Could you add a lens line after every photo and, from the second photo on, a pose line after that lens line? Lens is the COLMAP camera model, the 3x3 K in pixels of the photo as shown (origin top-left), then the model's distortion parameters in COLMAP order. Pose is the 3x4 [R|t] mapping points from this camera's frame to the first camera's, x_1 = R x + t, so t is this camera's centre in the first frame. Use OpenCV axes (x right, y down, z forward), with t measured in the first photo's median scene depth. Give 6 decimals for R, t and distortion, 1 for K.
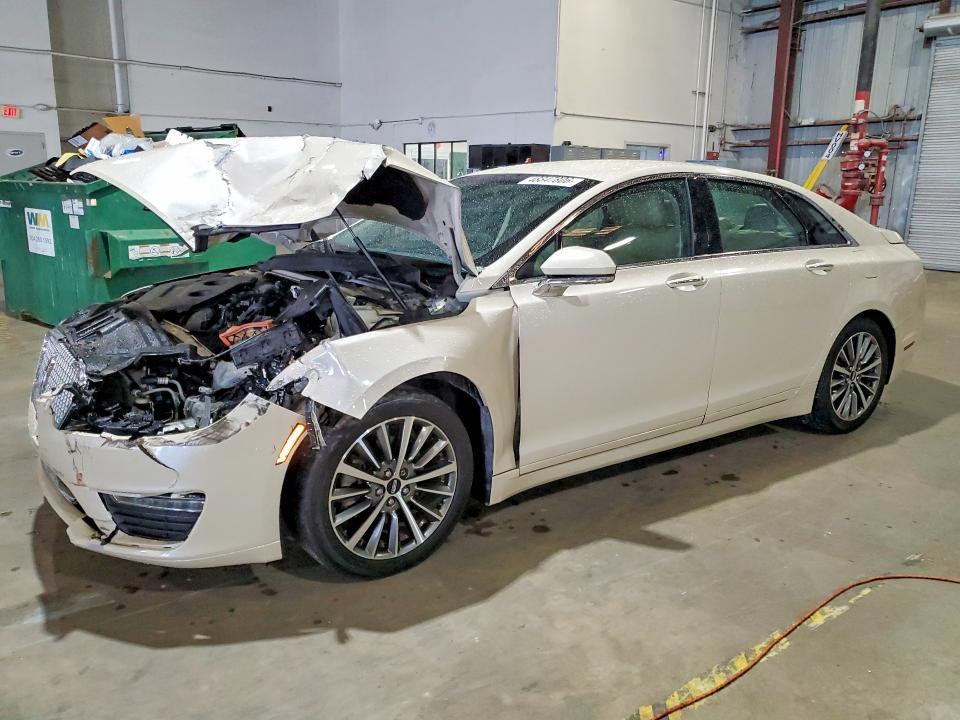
lens RADIAL K [[753.7, 0, 472.8], [0, 753.7, 360.2], [0, 0, 1]] dist [0.002026, 0.007324]
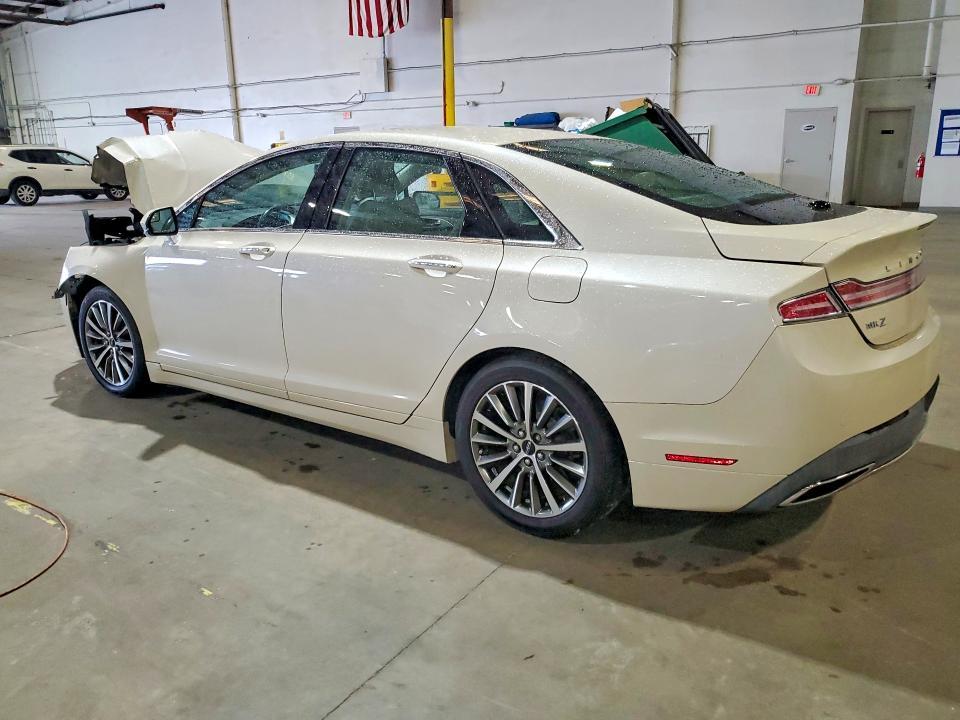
lens RADIAL K [[753.7, 0, 472.9], [0, 753.7, 359.6], [0, 0, 1]] dist [0.002026, 0.007324]
pose [[0.315198, 0.228822, -0.921027, 1.088035], [-0.197684, 0.965039, 0.172104, -0.154374], [0.928209, 0.127826, 0.349413, 0.747262]]
